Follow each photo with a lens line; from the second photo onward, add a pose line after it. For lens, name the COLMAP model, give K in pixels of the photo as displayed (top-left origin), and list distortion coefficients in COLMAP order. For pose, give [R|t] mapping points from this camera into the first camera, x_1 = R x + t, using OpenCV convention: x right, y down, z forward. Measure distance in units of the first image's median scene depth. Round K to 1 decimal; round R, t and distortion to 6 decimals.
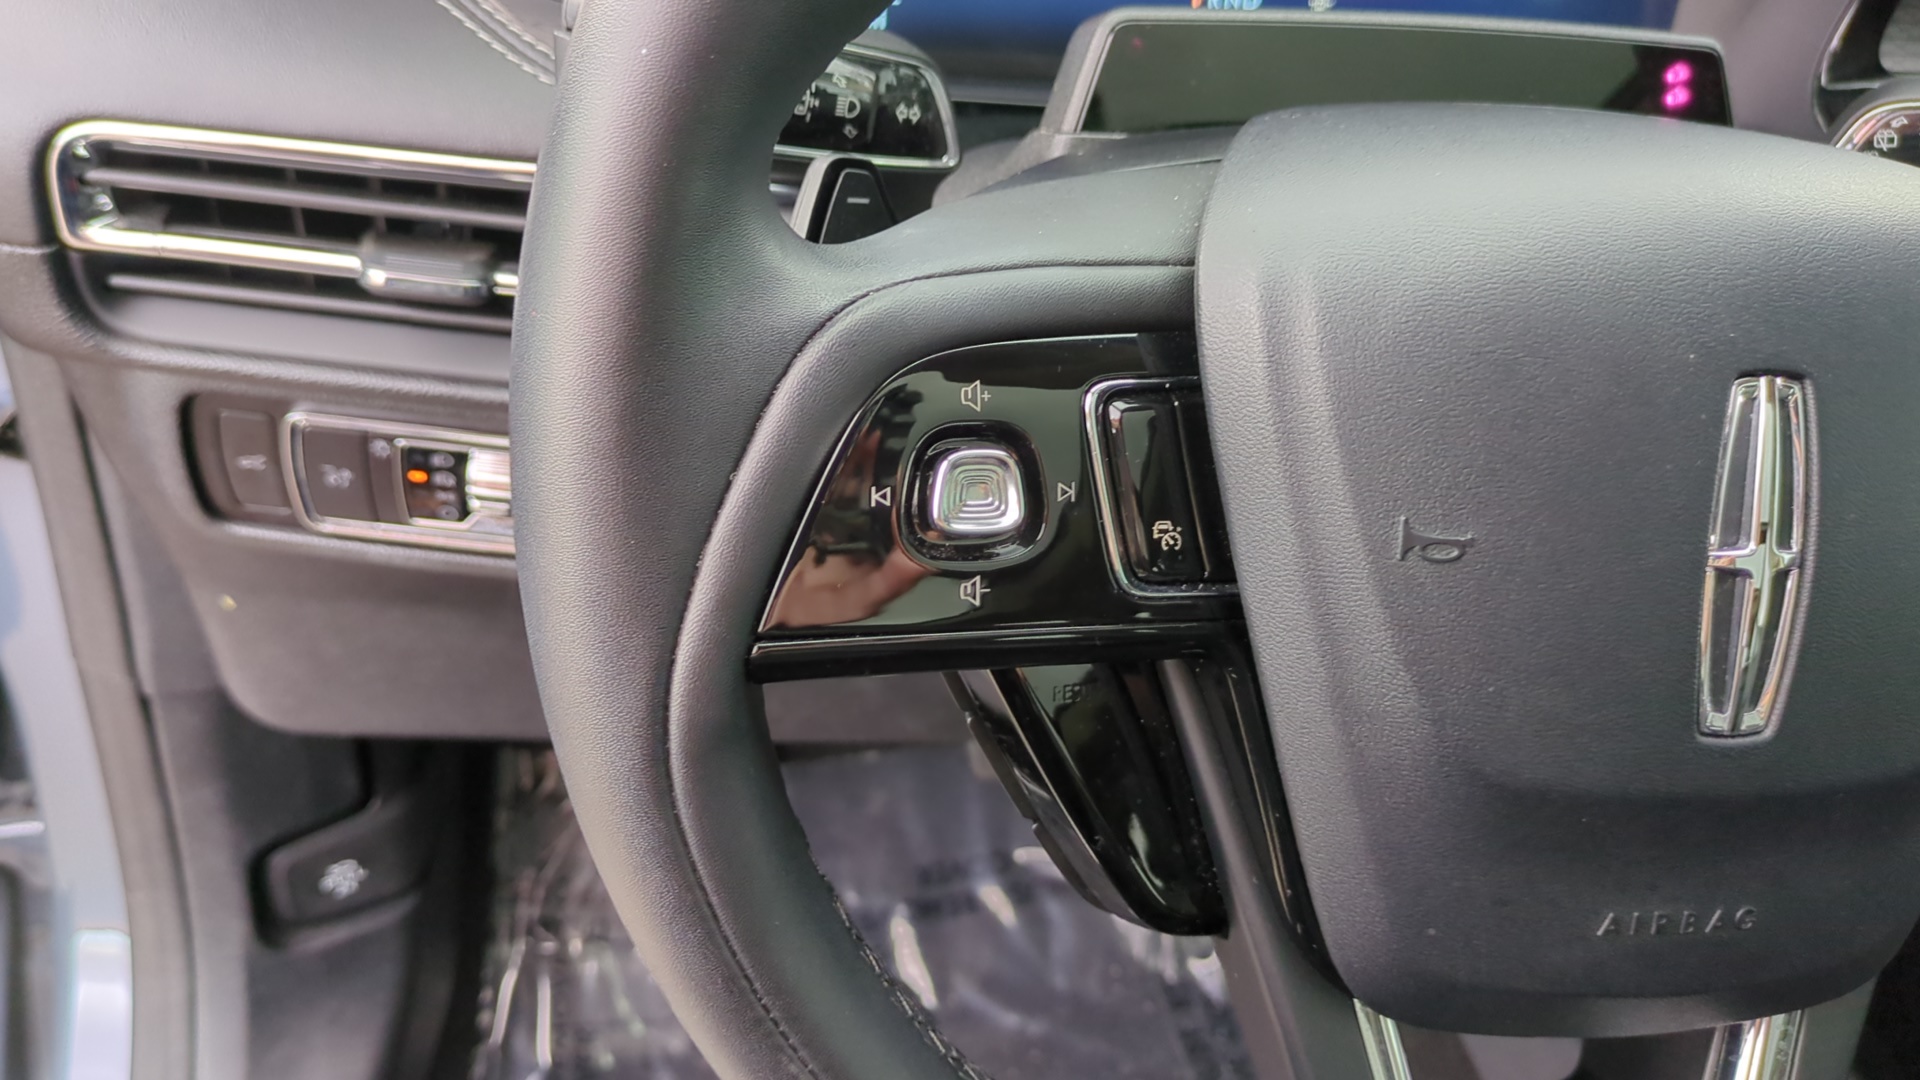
lens RADIAL K [[1666.3, 0, 961.6], [0, 1666.3, 546.5], [0, 0, 1]] dist [0.007311, 0.004629]
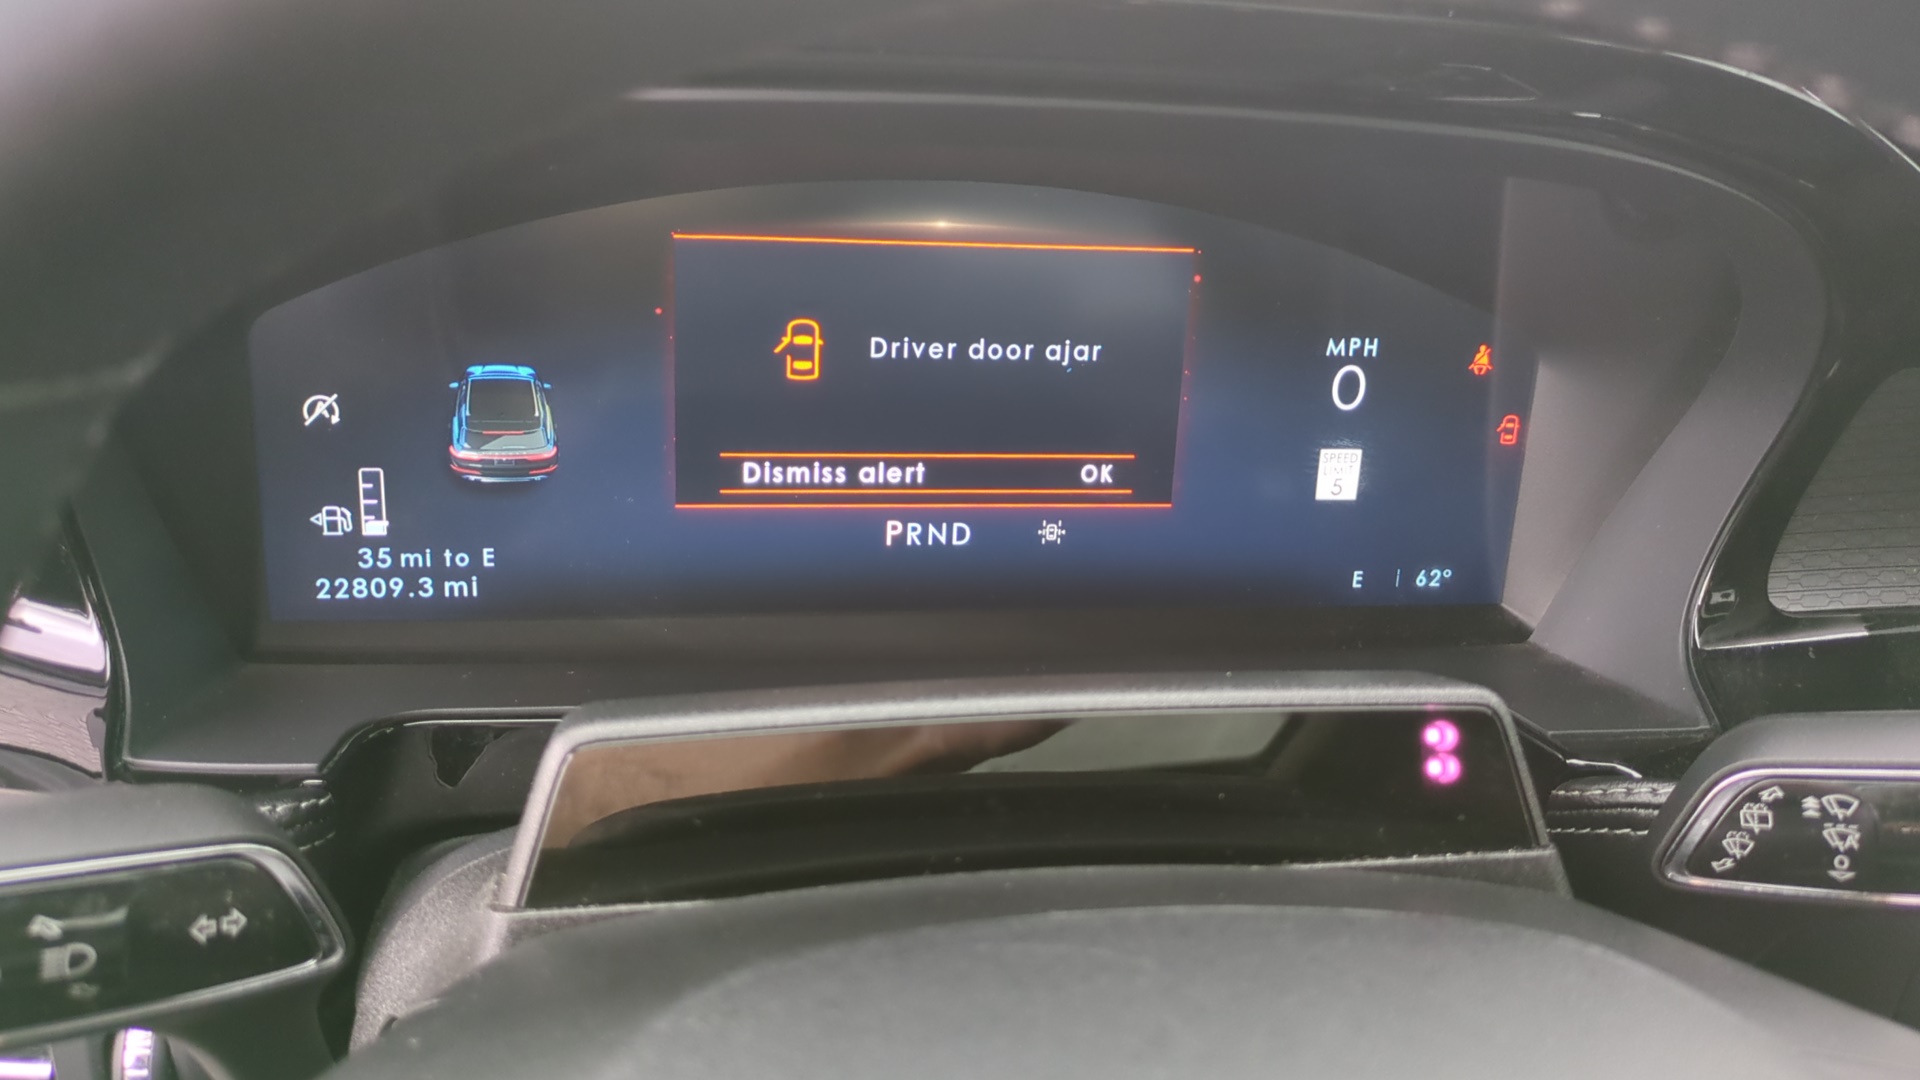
lens RADIAL K [[1657.1, 0, 962.4], [0, 1657.1, 532.6], [0, 0, 1]] dist [0.052932, -0.090593]
pose [[0.999236, -0.036922, -0.012807, 0.238555], [0.034357, 0.986134, -0.162353, -0.258823], [0.018623, 0.161789, 0.986650, 0.294657]]
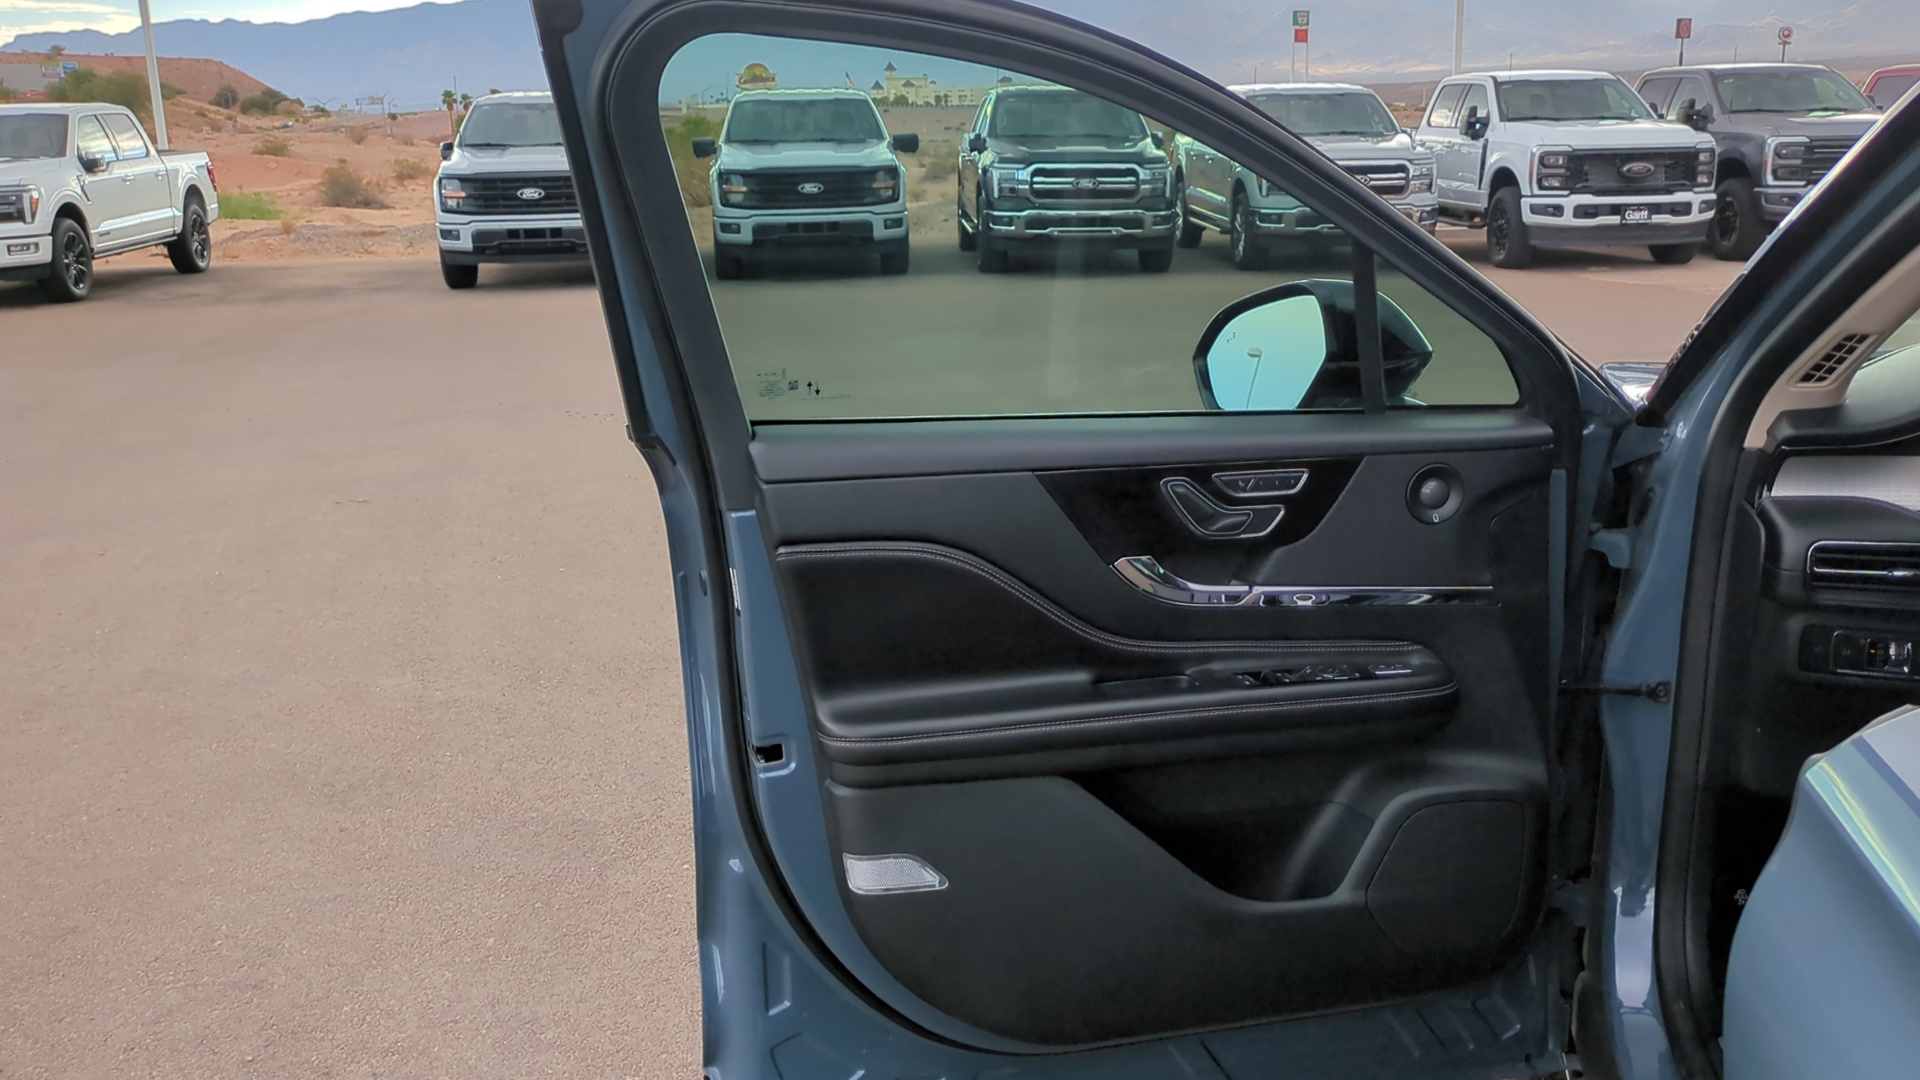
lens RADIAL K [[1675.7, 0, 963.6], [0, 1675.7, 552.7], [0, 0, 1]] dist [0.056017, -0.071036]
pose [[0.931152, -0.065487, -0.358703, -1.012305], [-0.103592, 0.895694, -0.432437, 1.866838], [0.349607, 0.439823, 0.827243, -3.329342]]
